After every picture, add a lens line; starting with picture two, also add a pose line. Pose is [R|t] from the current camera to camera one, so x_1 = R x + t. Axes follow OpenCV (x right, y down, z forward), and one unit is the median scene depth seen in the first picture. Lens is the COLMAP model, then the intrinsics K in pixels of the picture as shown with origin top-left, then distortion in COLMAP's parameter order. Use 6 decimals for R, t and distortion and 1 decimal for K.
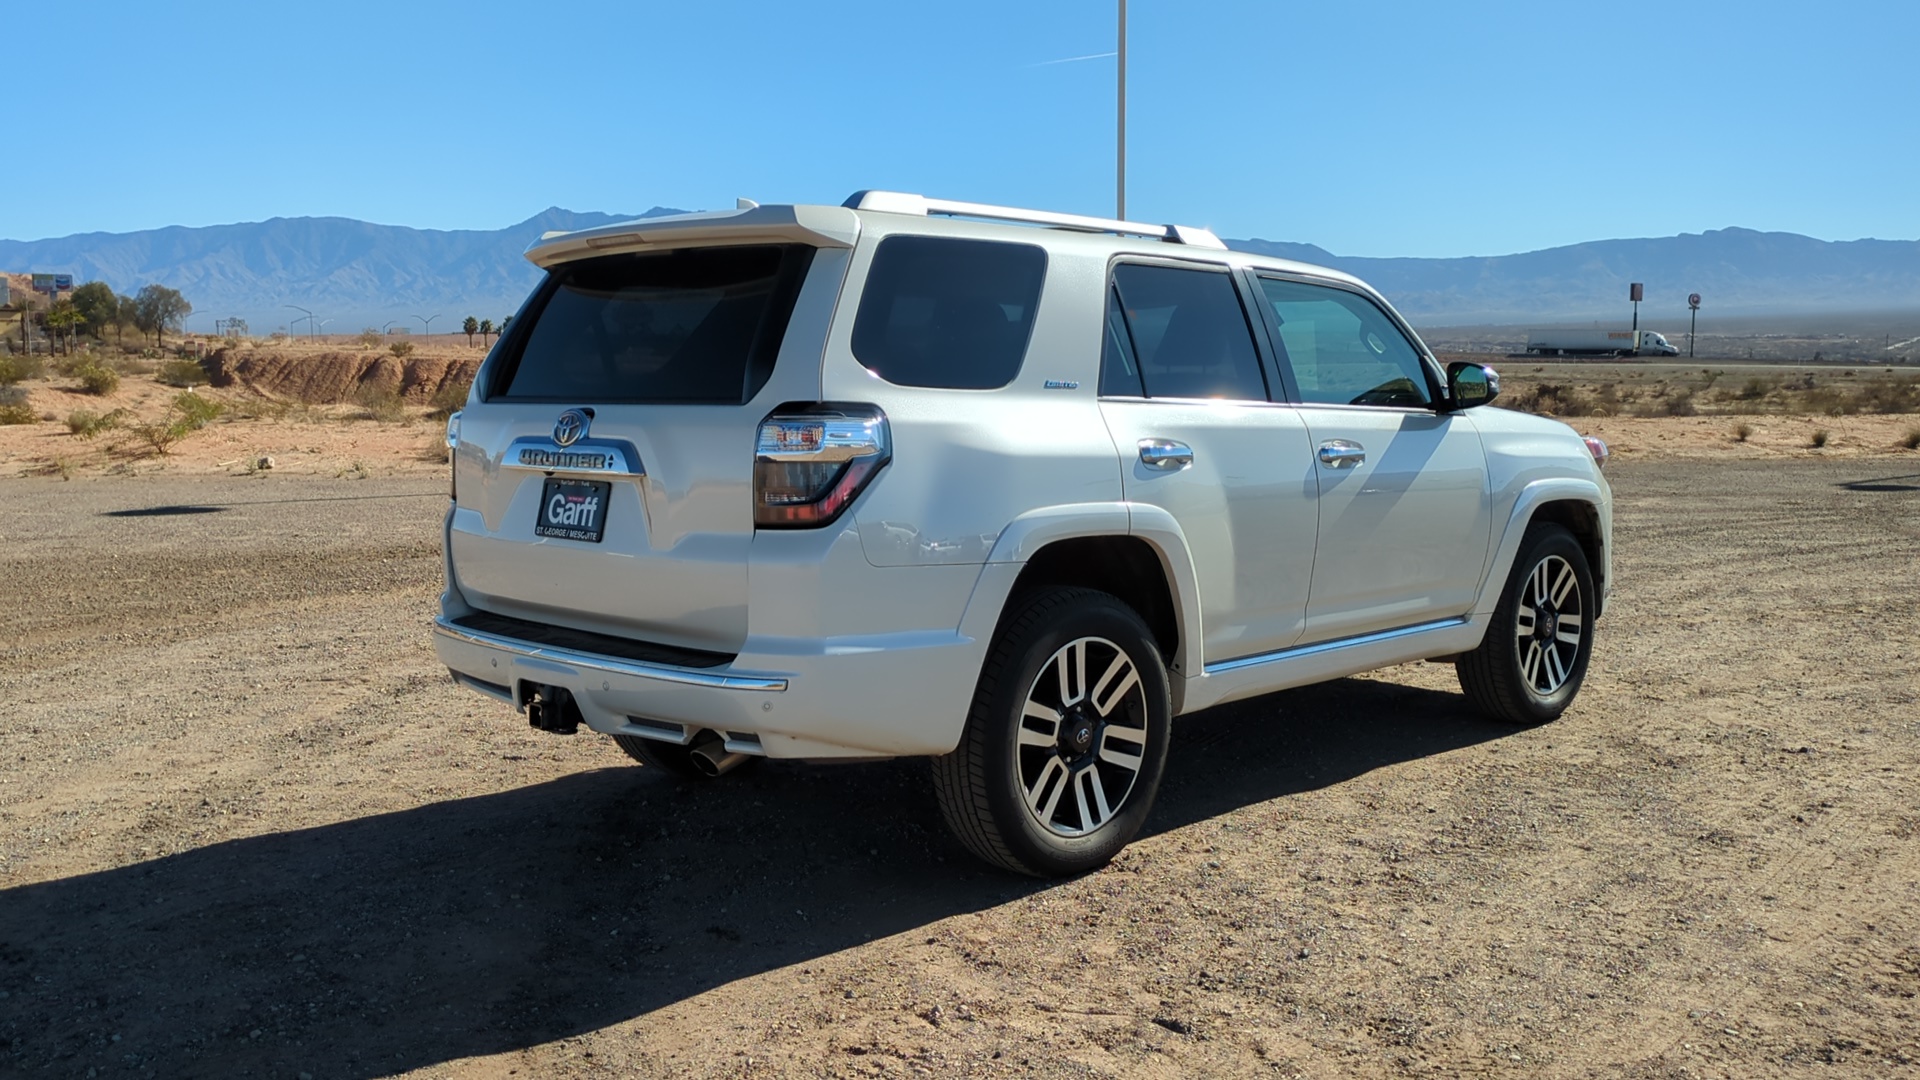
lens RADIAL K [[1643.7, 0, 967.5], [0, 1643.7, 552.5], [0, 0, 1]] dist [0.055548, -0.070889]
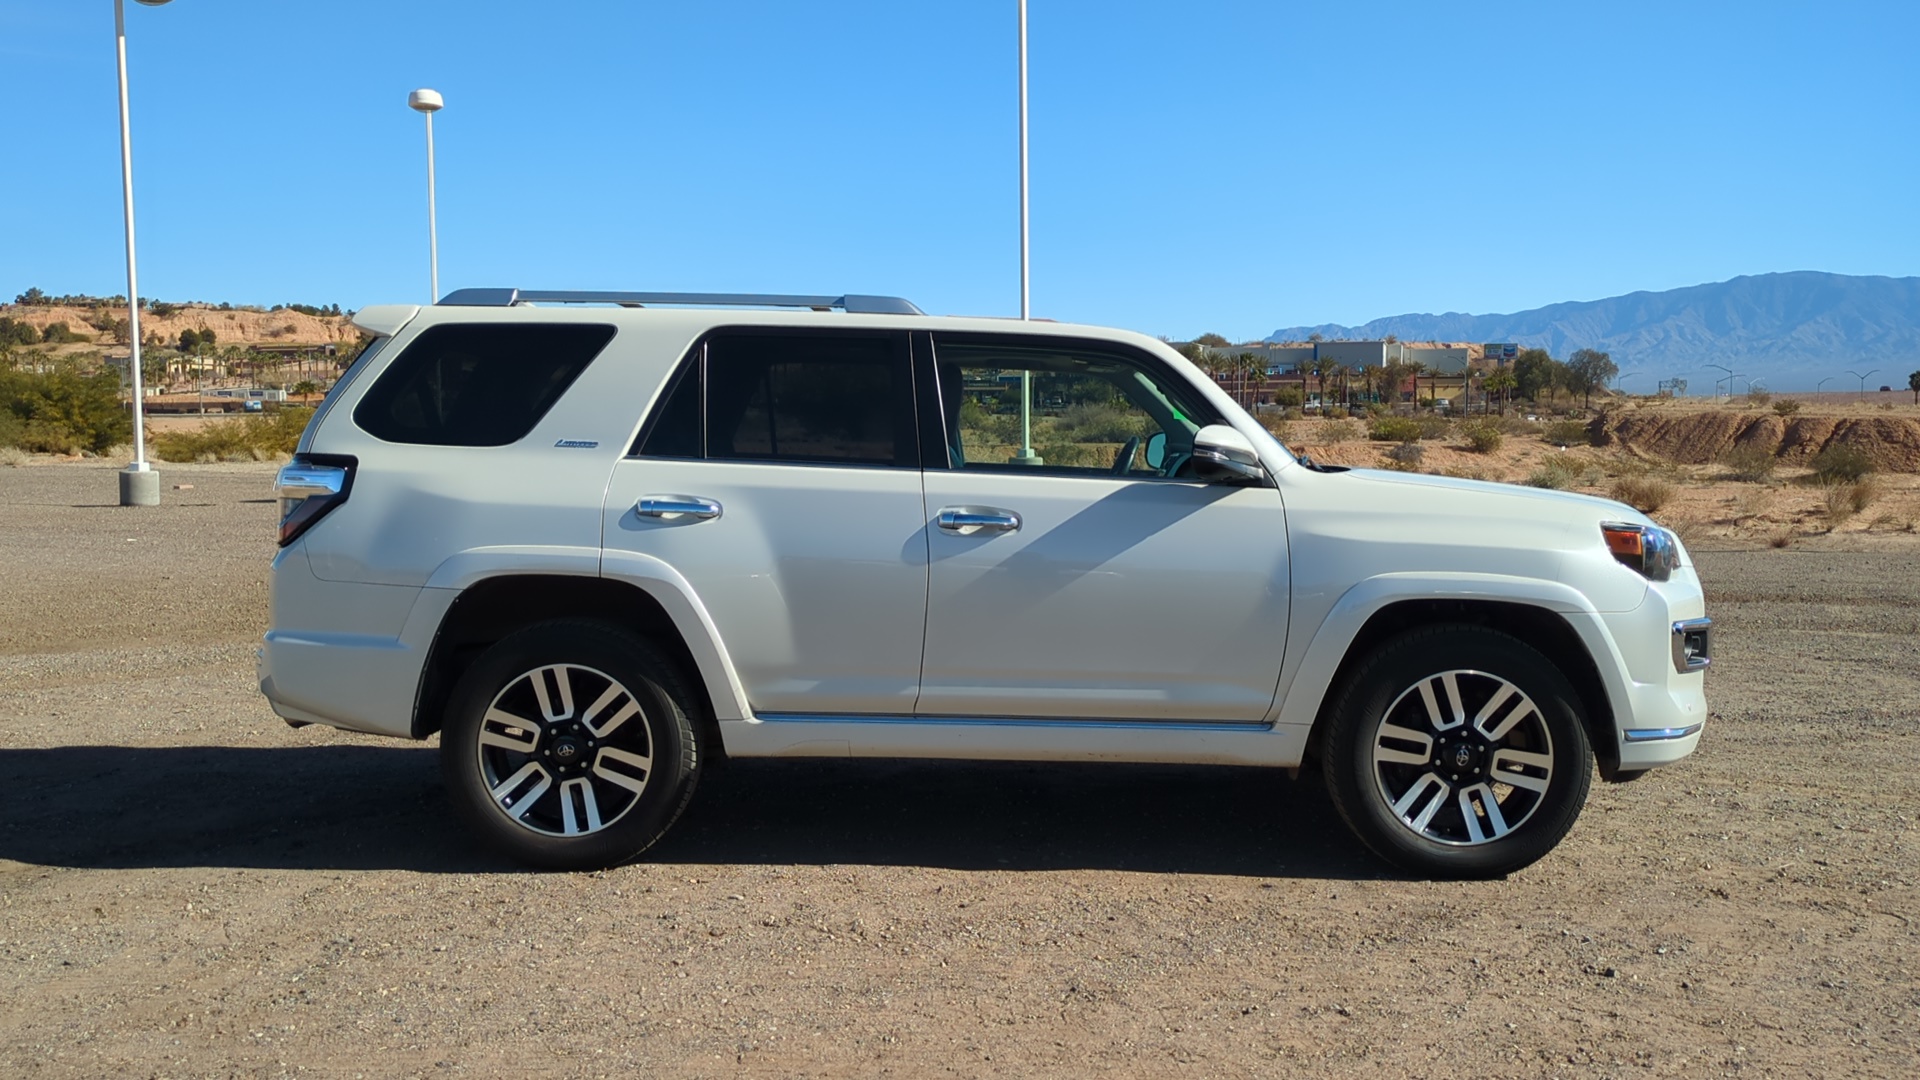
lens RADIAL K [[1643.7, 0, 965.6], [0, 1643.7, 538.0], [0, 0, 1]] dist [0.055548, -0.070889]
pose [[0.678693, 0.049529, -0.732750, 1.068664], [-0.082033, 0.996592, -0.008618, -0.047582], [0.729826, 0.065959, 0.680444, 0.401096]]
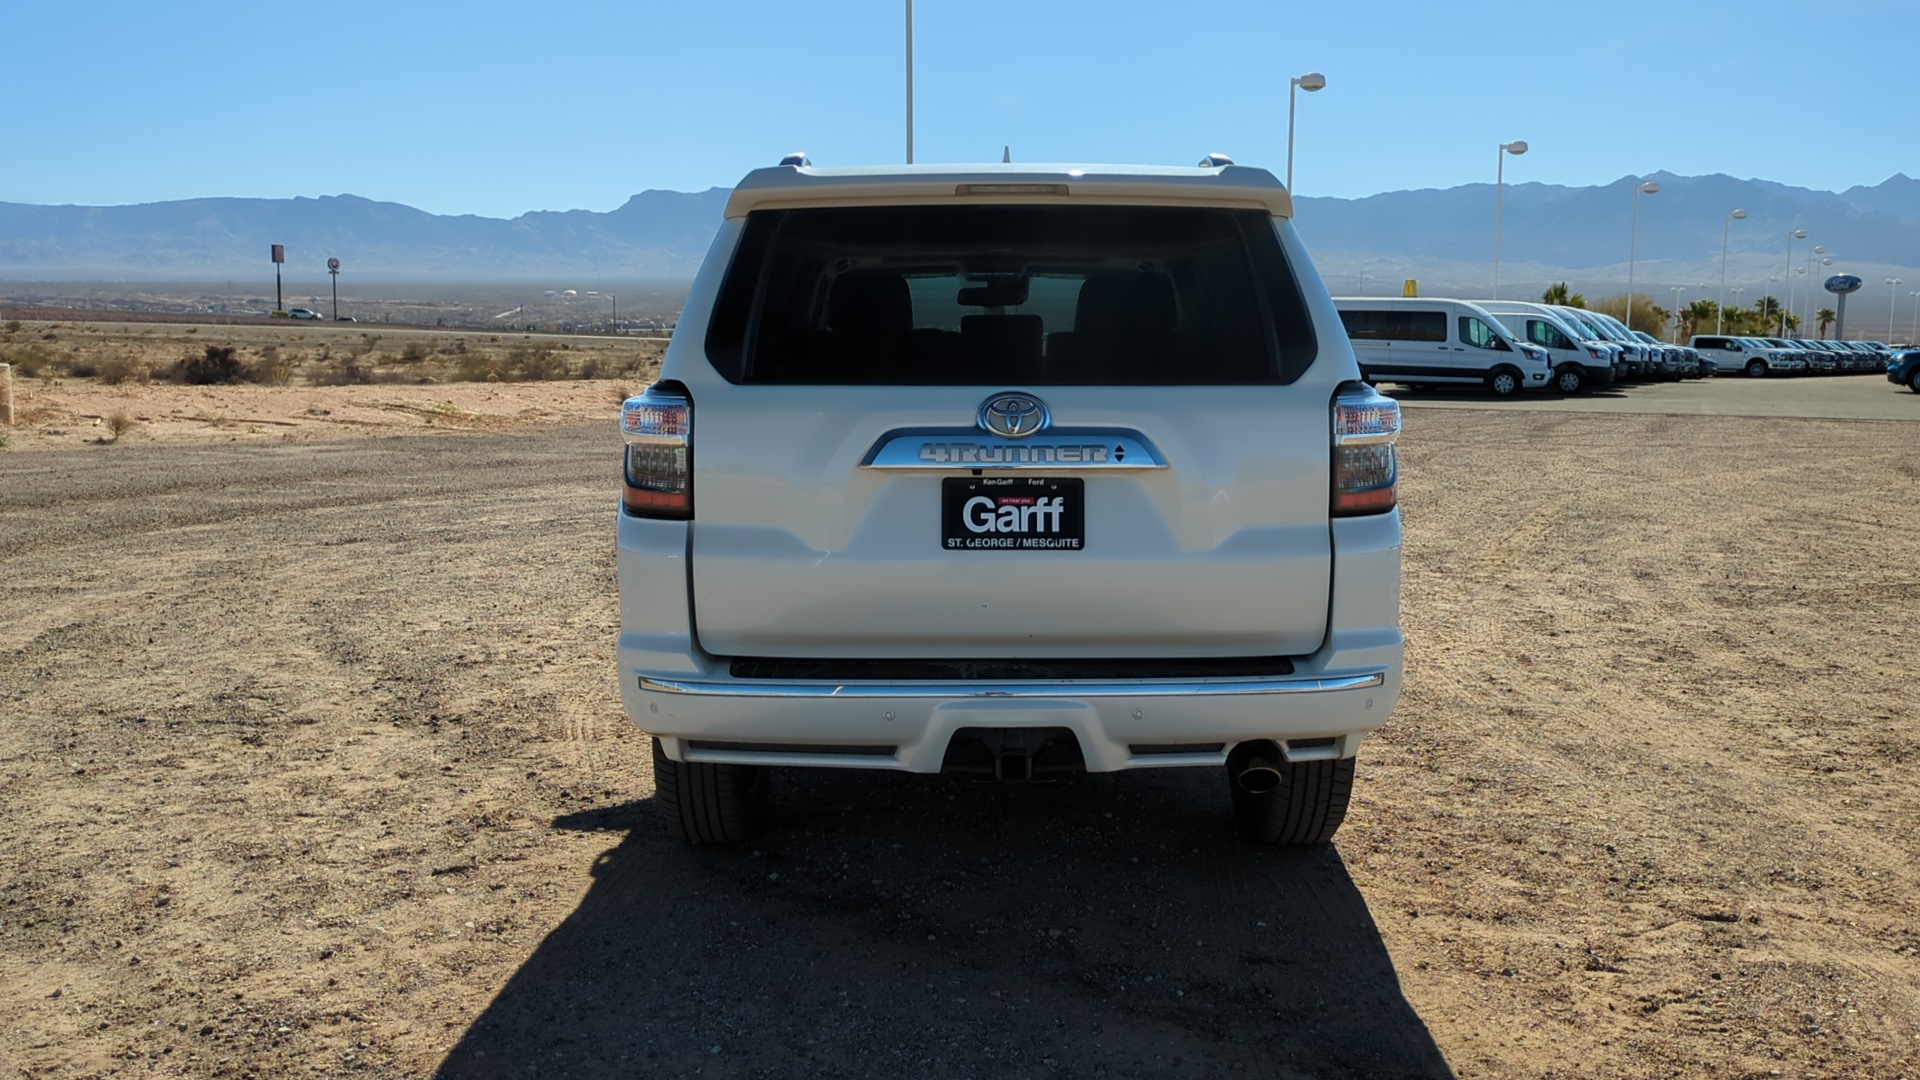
lens RADIAL K [[1643.7, 0, 968.7], [0, 1643.7, 540.7], [0, 0, 1]] dist [0.055548, -0.070889]
pose [[0.708318, -0.076659, 0.701718, -0.754158], [0.065939, 0.996925, 0.042350, -0.044216], [-0.702807, 0.016273, 0.711195, 0.388140]]
